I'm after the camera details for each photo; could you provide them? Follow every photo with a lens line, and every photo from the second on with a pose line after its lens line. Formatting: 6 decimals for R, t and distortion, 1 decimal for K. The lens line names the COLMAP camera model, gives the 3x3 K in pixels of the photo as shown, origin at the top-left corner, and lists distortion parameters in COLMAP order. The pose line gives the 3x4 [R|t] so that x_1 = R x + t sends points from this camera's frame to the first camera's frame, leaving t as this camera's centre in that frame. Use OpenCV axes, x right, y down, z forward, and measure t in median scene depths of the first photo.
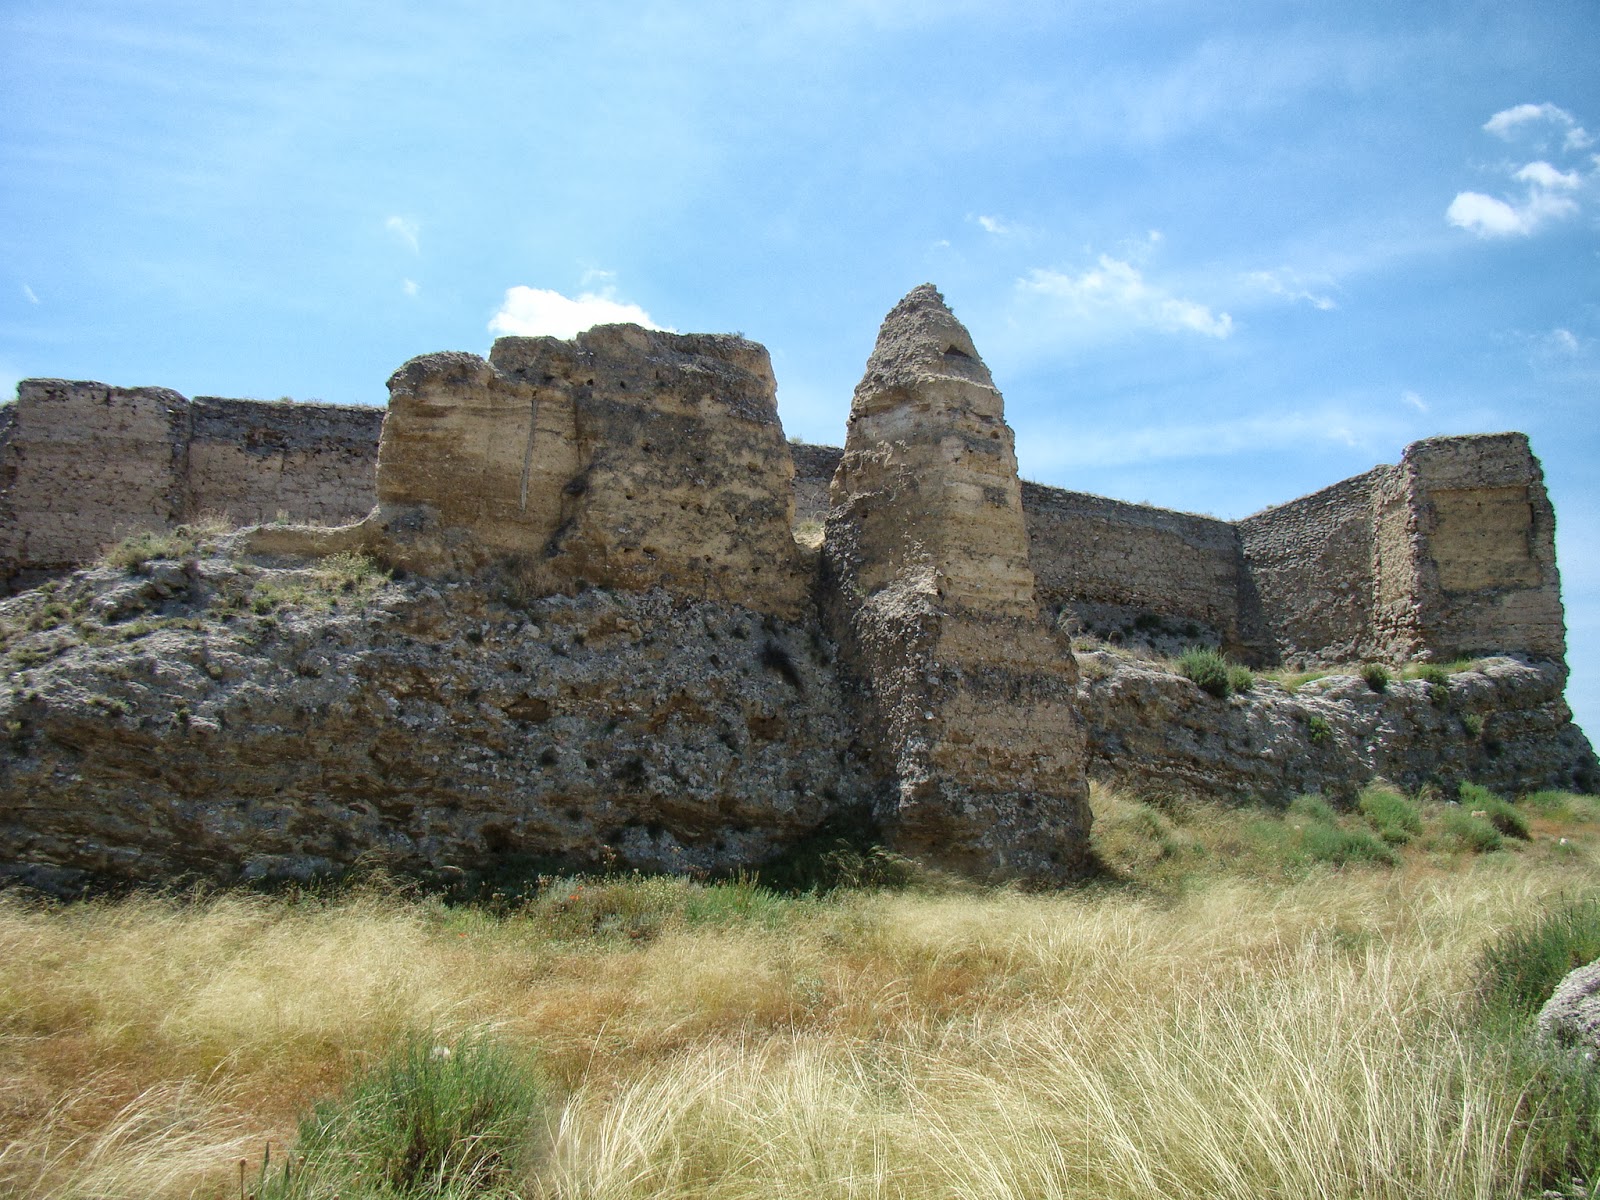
lens RADIAL K [[1498.8, 0, 801.4], [0, 1498.8, 533.6], [0, 0, 1]] dist [-0.167677, 0.079273]
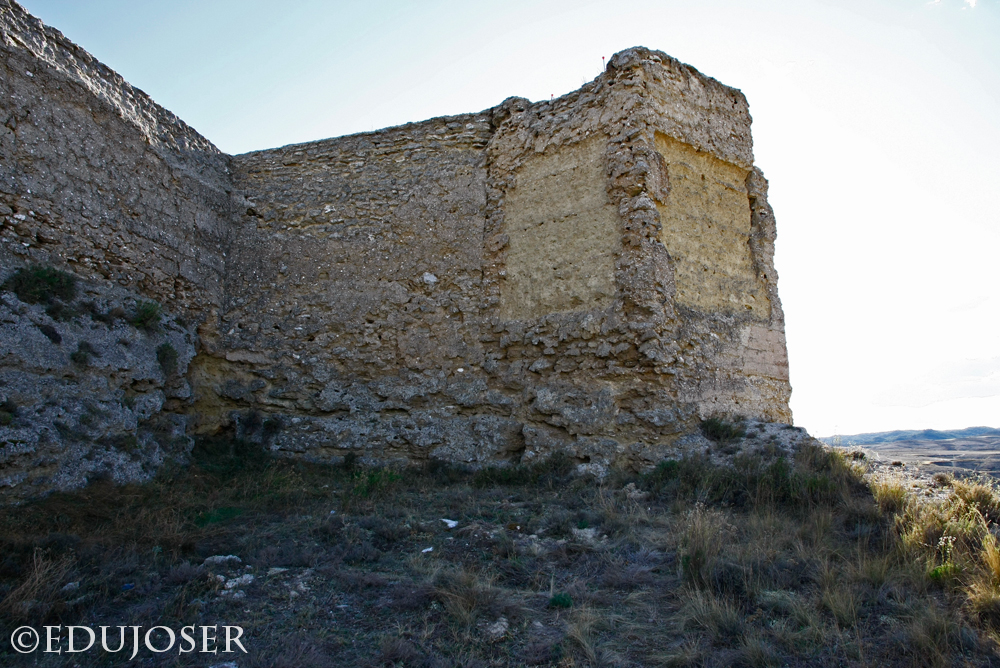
lens RADIAL K [[745.8, 0, 500.0], [0, 745.8, 334.0], [0, 0, 1]] dist [-0.003515, -0.000613]
pose [[0.684605, 0.116974, 0.719468, 0.349977], [-0.148635, 0.988703, -0.019315, 0.121089], [-0.713599, -0.093715, 0.694257, 1.556568]]
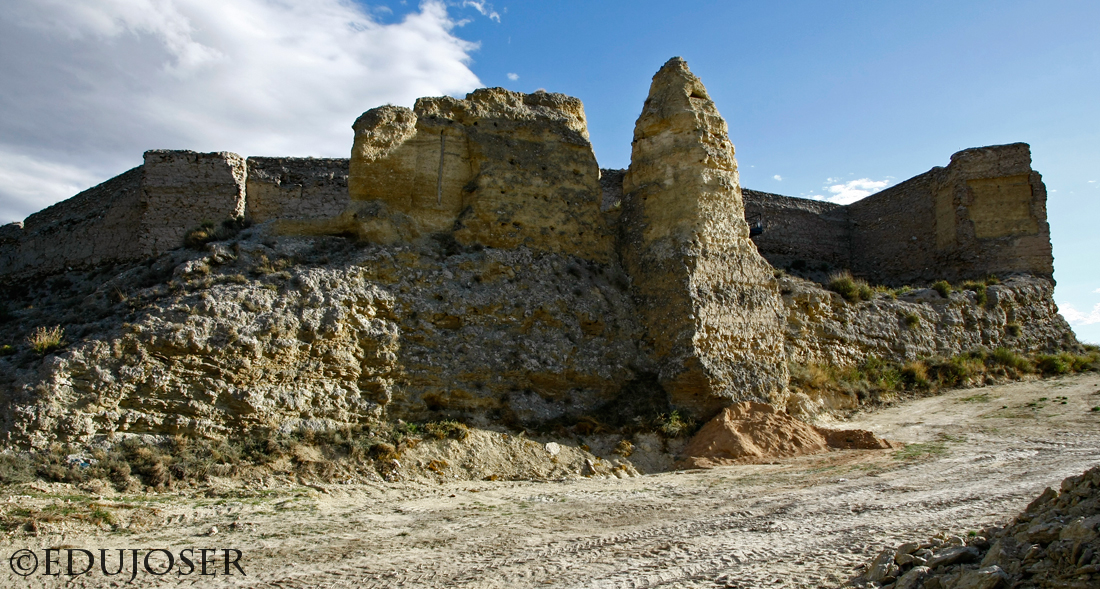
lens RADIAL K [[794.3, 0, 550.0], [0, 794.3, 294.5], [0, 0, 1]] dist [-0.075991, 0.001252]
pose [[0.997664, -0.040847, -0.054755, -0.019815], [0.045029, 0.995978, 0.077463, 0.022158], [0.051371, -0.079748, 0.995490, 0.121898]]
